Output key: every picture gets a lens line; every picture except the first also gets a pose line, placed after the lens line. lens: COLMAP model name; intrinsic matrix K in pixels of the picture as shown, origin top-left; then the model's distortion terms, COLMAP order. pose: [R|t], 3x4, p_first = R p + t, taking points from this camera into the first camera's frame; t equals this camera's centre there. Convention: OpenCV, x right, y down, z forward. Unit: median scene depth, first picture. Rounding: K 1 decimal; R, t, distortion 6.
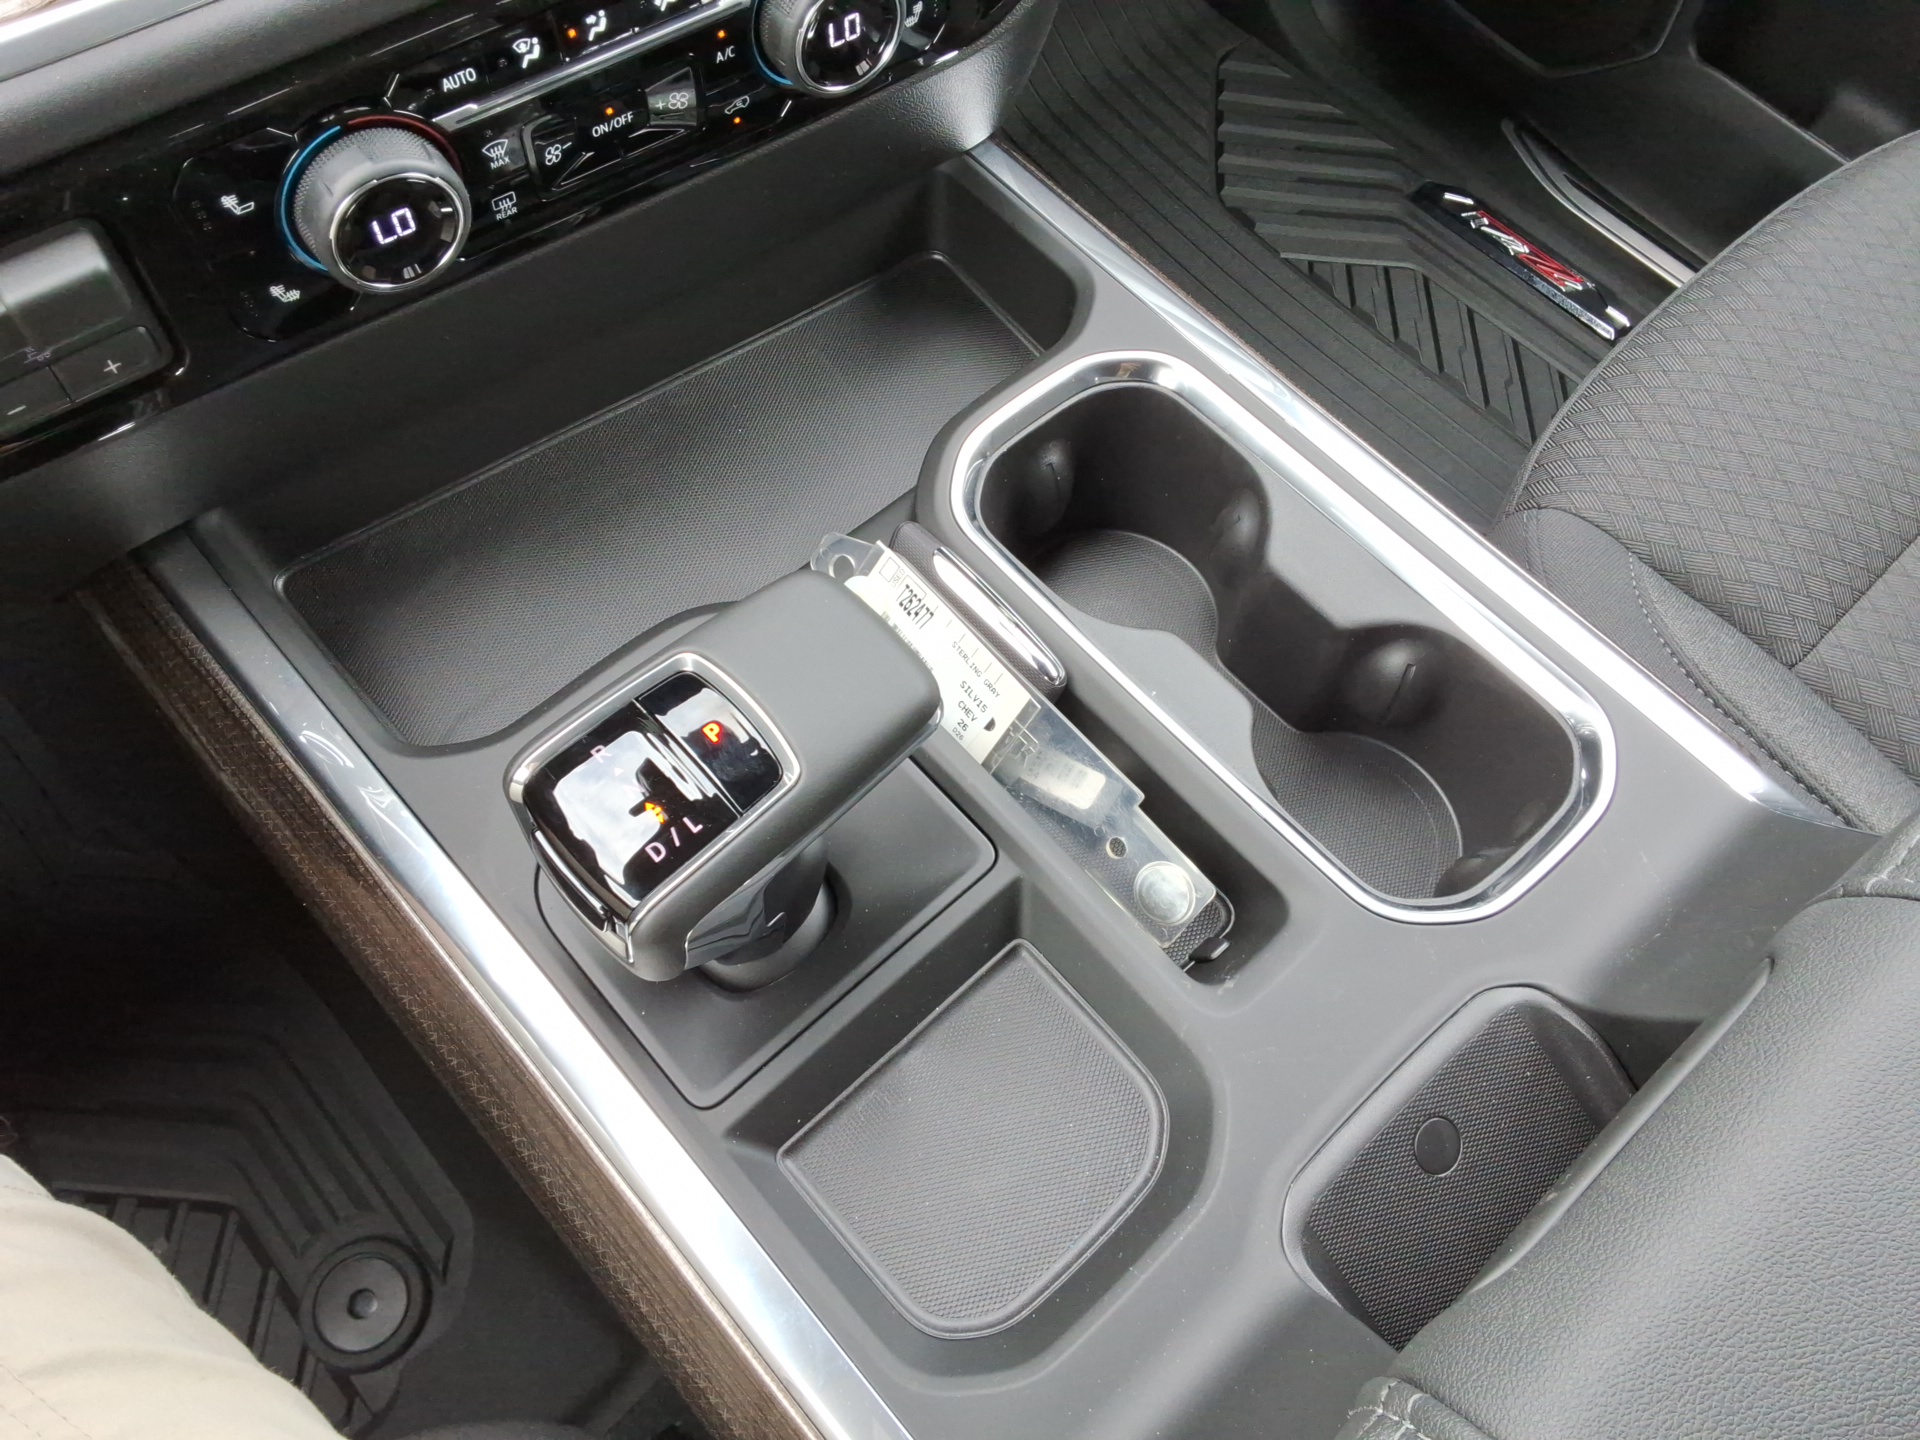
lens RADIAL K [[1542.2, 0, 976.1], [0, 1542.2, 704.4], [0, 0, 1]] dist [0.119206, -0.189199]
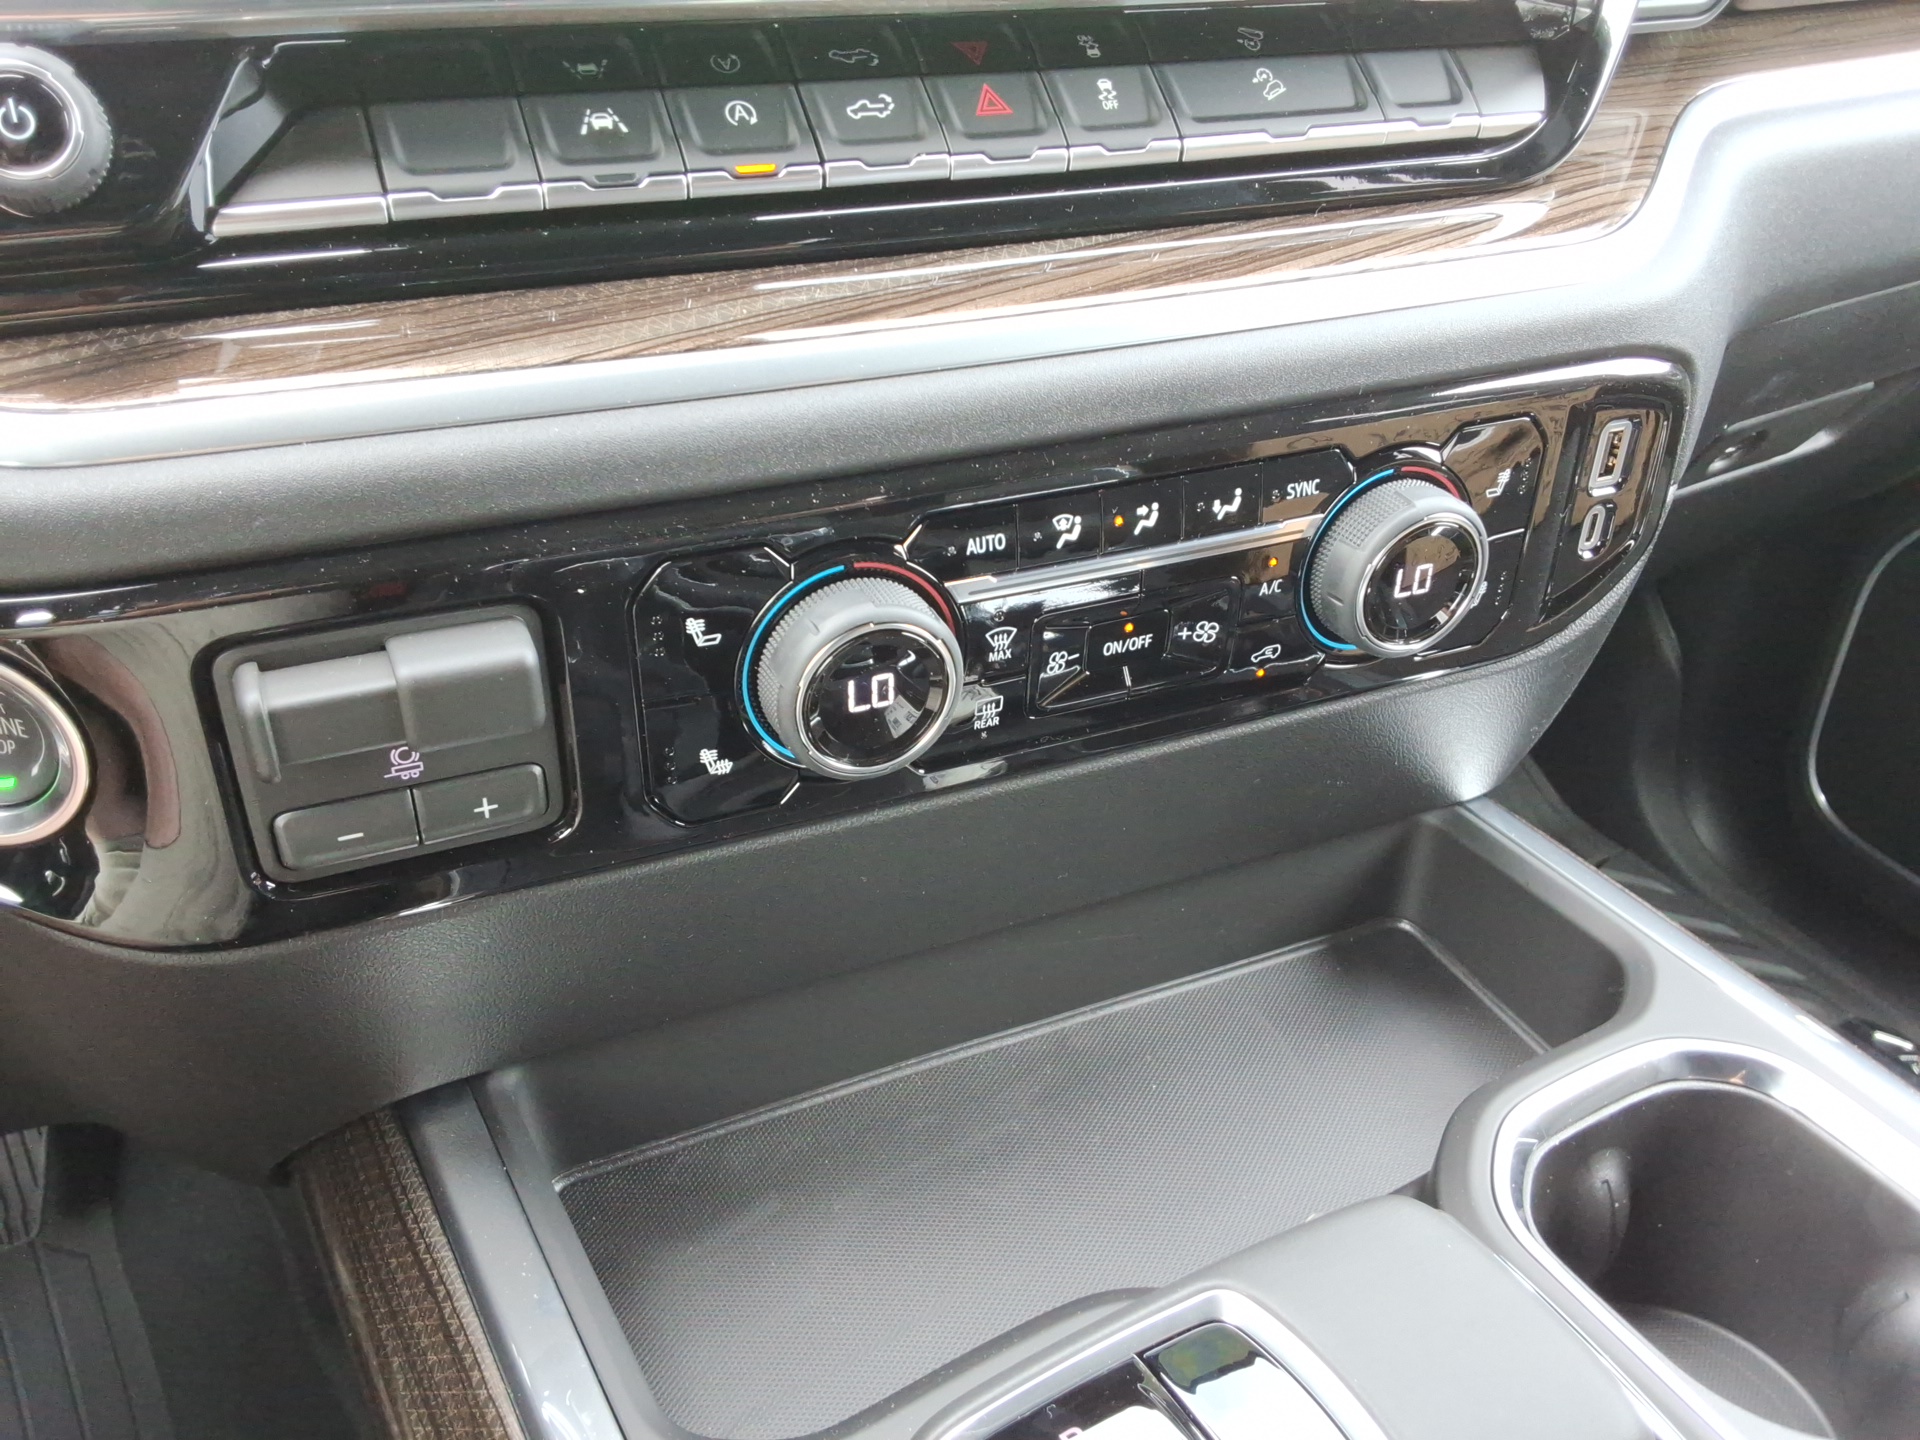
lens RADIAL K [[1542.2, 0, 976.1], [0, 1542.2, 704.4], [0, 0, 1]] dist [0.119206, -0.189199]
pose [[0.981651, 0.095462, -0.165071, -0.173935], [-0.165413, 0.856973, -0.488094, 0.070988], [0.094867, 0.506443, 0.857039, 0.308222]]
